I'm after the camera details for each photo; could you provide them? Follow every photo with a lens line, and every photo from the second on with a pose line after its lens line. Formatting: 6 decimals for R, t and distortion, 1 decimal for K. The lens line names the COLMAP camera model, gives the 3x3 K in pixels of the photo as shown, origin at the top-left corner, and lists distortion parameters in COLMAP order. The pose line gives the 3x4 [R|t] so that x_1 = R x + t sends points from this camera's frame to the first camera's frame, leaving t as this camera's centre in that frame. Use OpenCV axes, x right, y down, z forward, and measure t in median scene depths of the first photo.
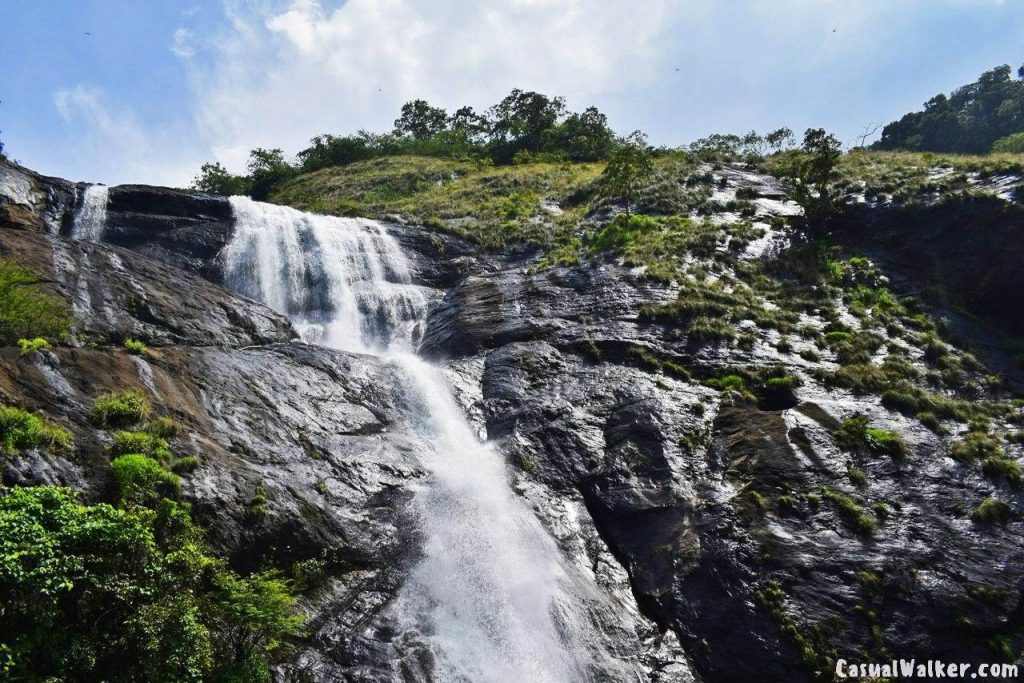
lens RADIAL K [[785.4, 0, 512.0], [0, 785.4, 341.5], [0, 0, 1]] dist [-0.012942, 0.005154]
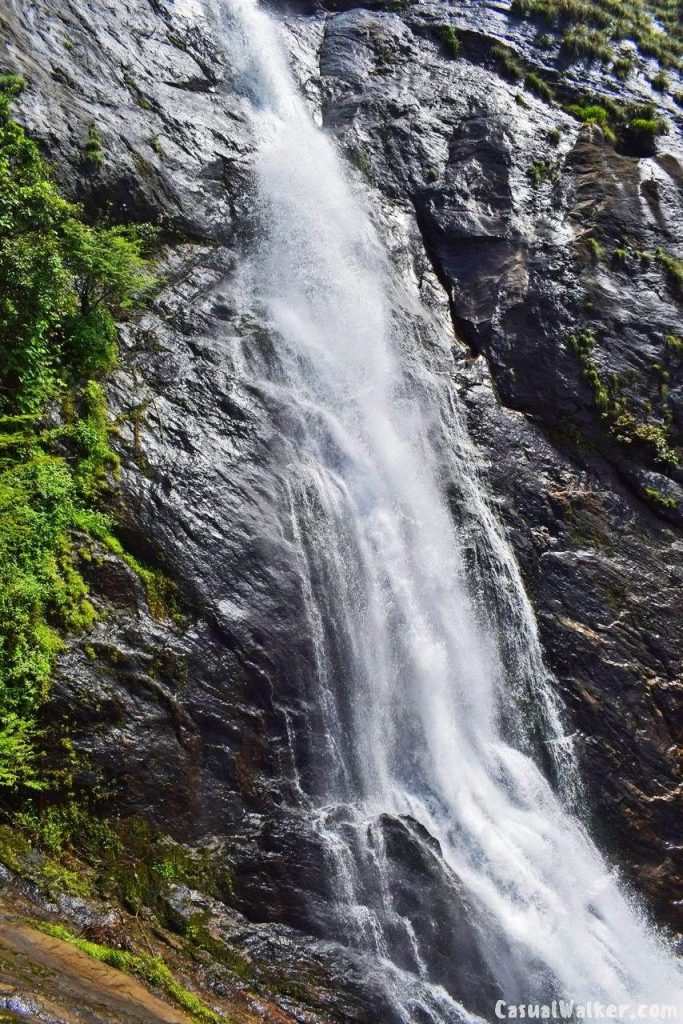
lens RADIAL K [[785.4, 0, 322.3], [0, 785.4, 500.3], [0, 0, 1]] dist [-0.012942, 0.005154]
pose [[0.980215, 0.143187, 0.136663, -0.110081], [-0.193805, 0.834621, 0.515604, 0.023660], [-0.040234, -0.531888, 0.845858, 0.009040]]
